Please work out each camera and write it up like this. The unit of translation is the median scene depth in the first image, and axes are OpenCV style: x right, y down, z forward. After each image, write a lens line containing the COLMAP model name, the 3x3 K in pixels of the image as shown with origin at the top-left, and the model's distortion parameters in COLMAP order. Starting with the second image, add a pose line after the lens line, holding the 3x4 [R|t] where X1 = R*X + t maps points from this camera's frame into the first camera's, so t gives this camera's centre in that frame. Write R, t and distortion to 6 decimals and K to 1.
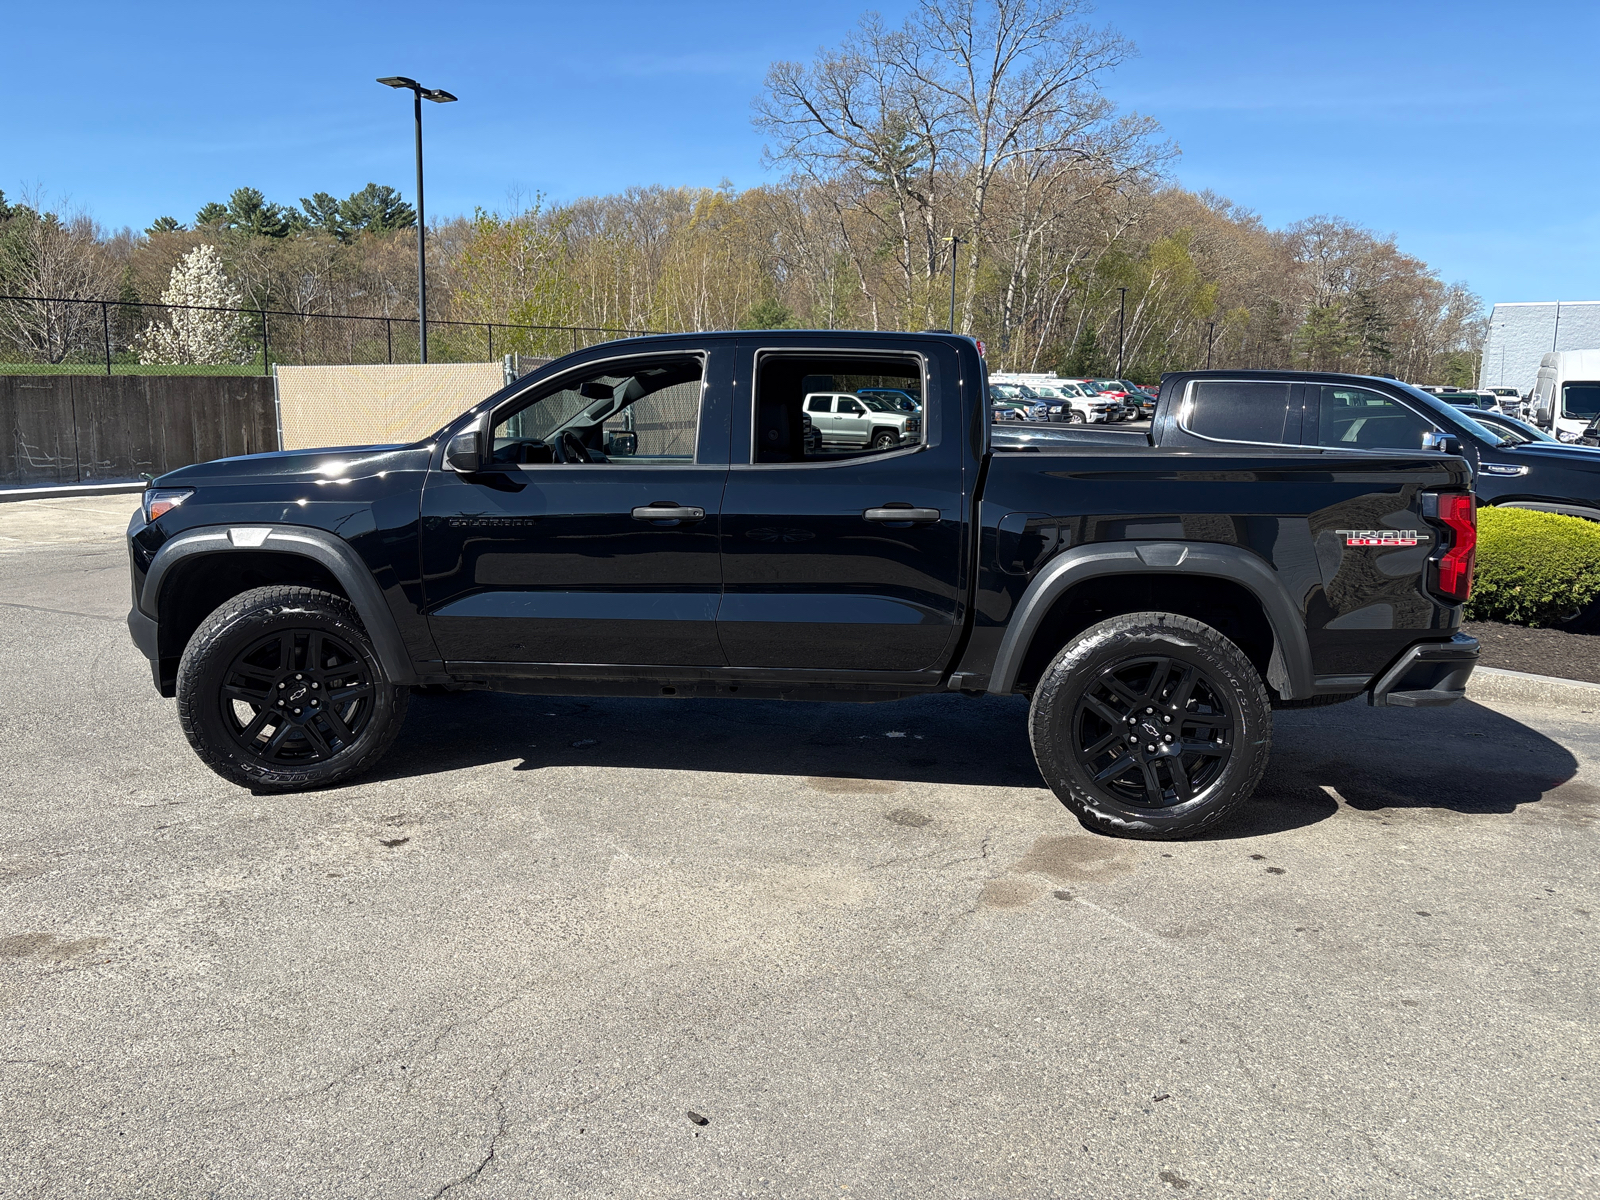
lens RADIAL K [[1211.5, 0, 805.1], [0, 1211.5, 604.8], [0, 0, 1]] dist [0.030564, 0.000403]
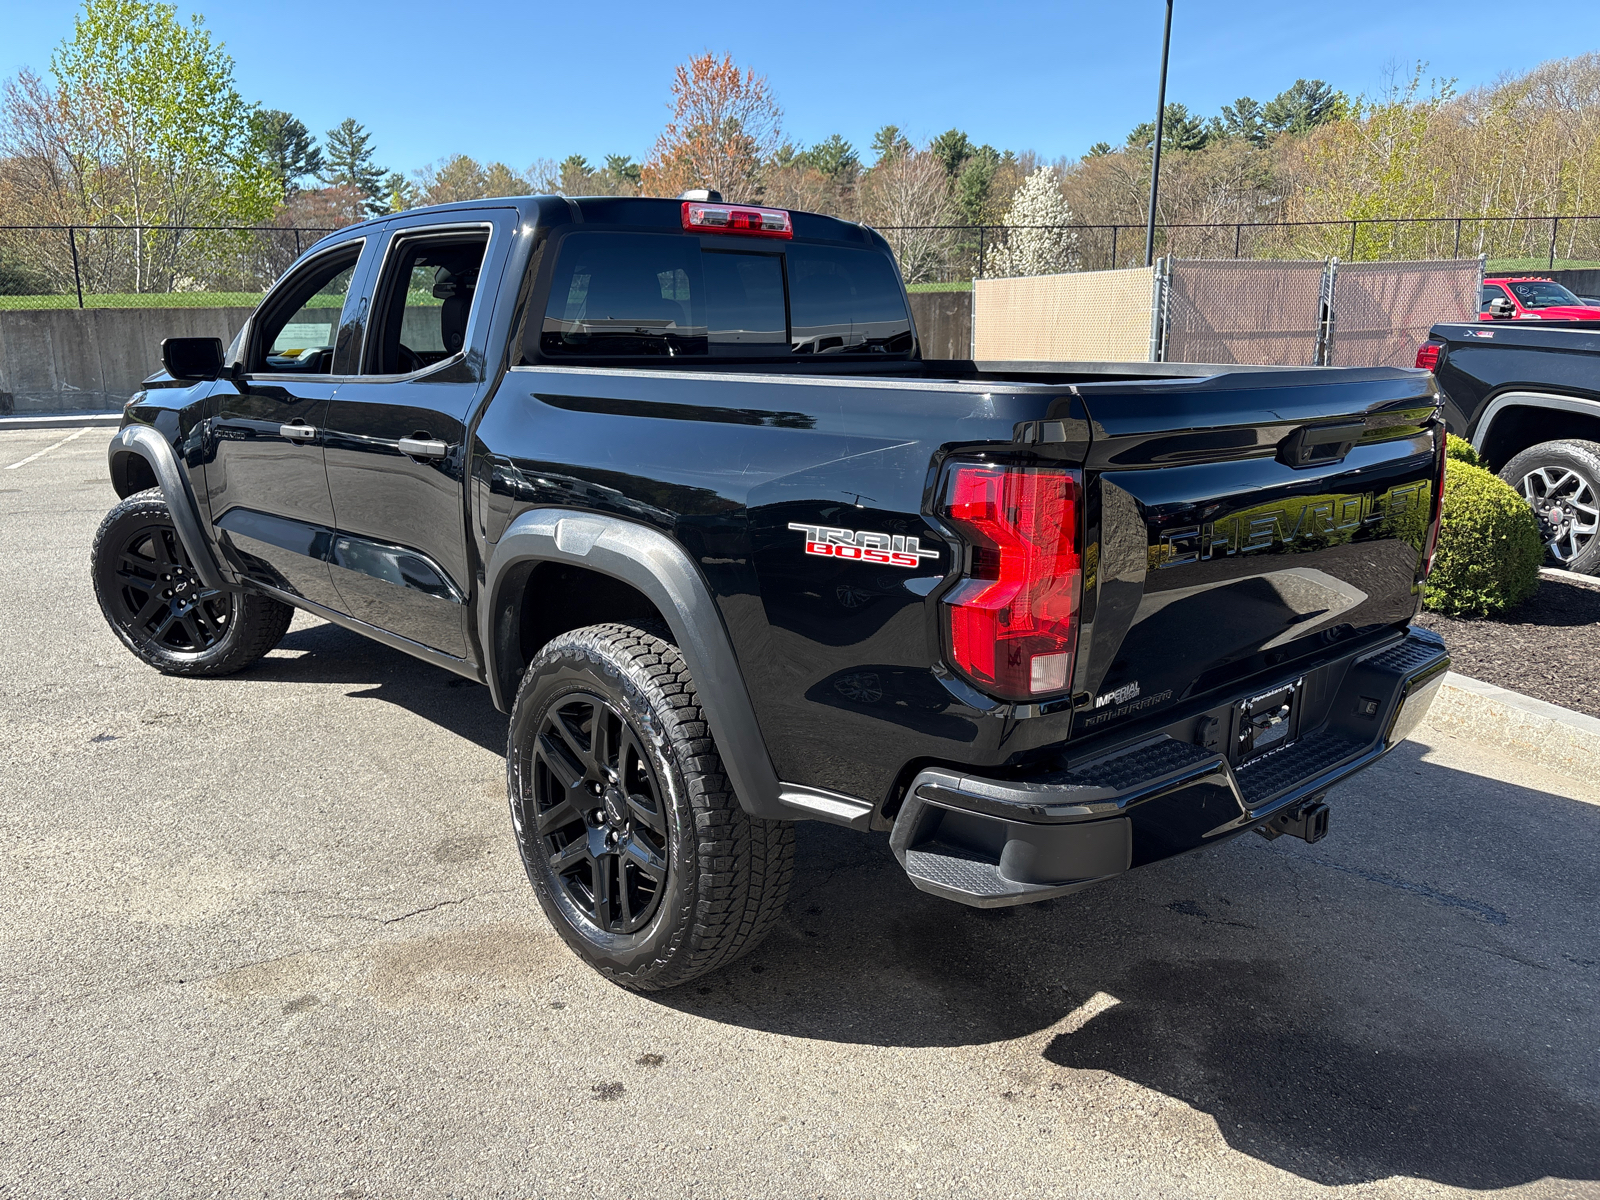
lens RADIAL K [[1211.5, 0, 805.1], [0, 1211.5, 604.8], [0, 0, 1]] dist [0.030564, 0.000403]
pose [[0.756943, 0.135244, -0.639333, 0.075844], [-0.090738, 0.990625, 0.102125, -0.007779], [0.647151, -0.019291, 0.762118, 0.058779]]
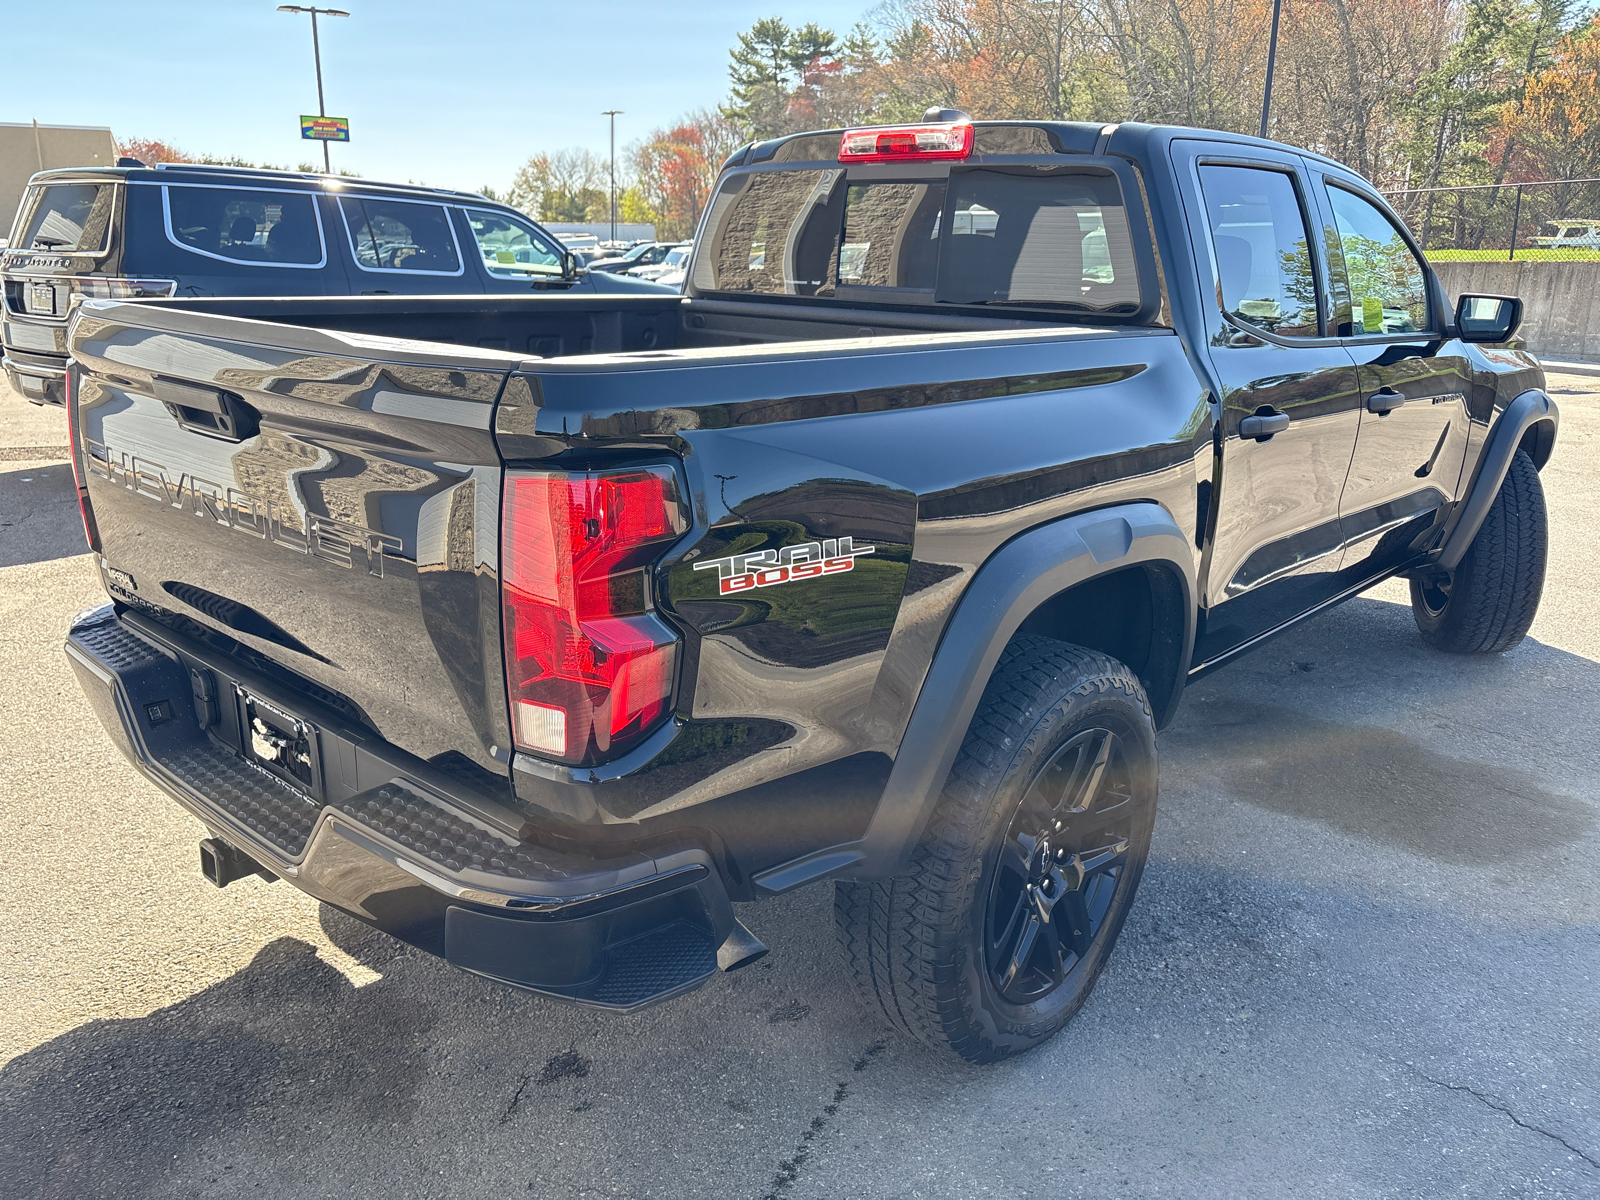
lens RADIAL K [[1222.0, 0, 791.4], [0, 1222.0, 598.0], [0, 0, 1]] dist [0.046764, -0.050617]
pose [[-0.584089, 0.195435, -0.787811, 0.081718], [-0.151703, 0.927195, 0.342486, -0.023575], [0.797387, 0.319555, -0.511916, 0.158247]]
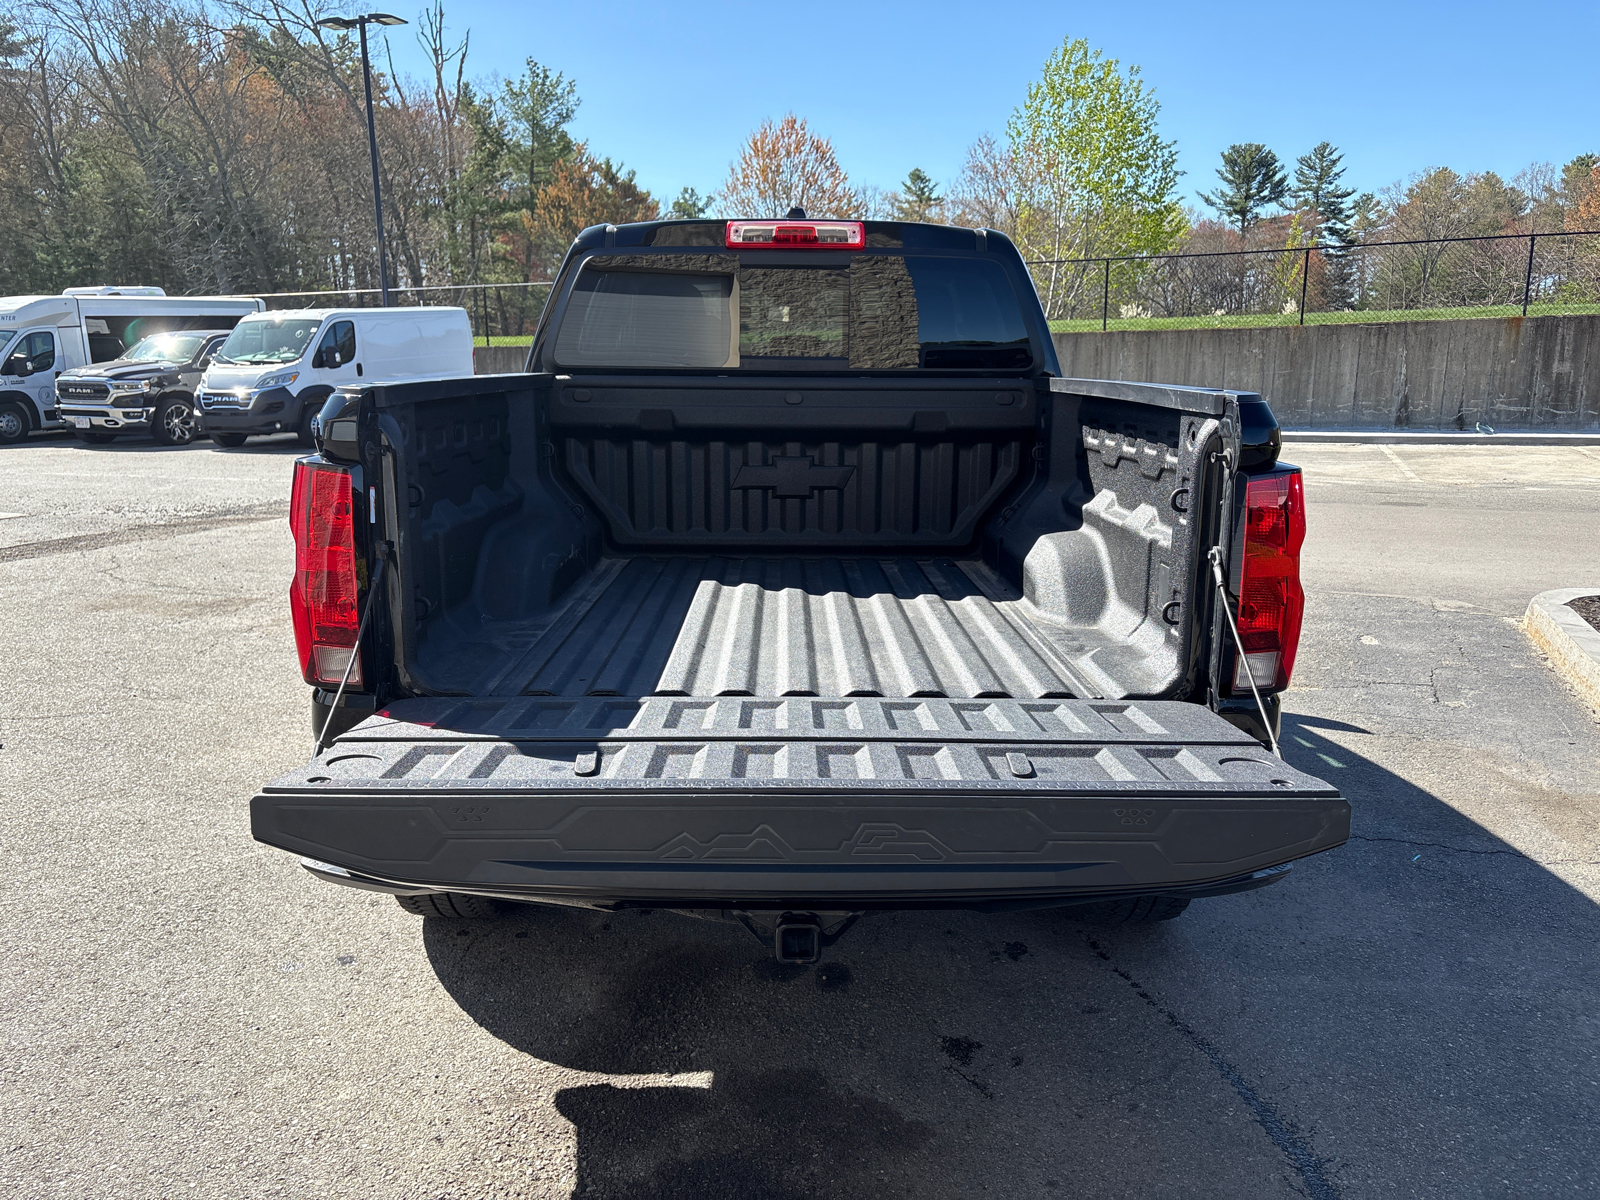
lens RADIAL K [[1221.7, 0, 797.6], [0, 1221.7, 600.3], [0, 0, 1]] dist [0.049332, -0.055165]
pose [[0.118946, 0.184890, -0.975534, 0.102293], [-0.148000, 0.974835, 0.166712, -0.014411], [0.981809, 0.124549, 0.143316, 0.110103]]
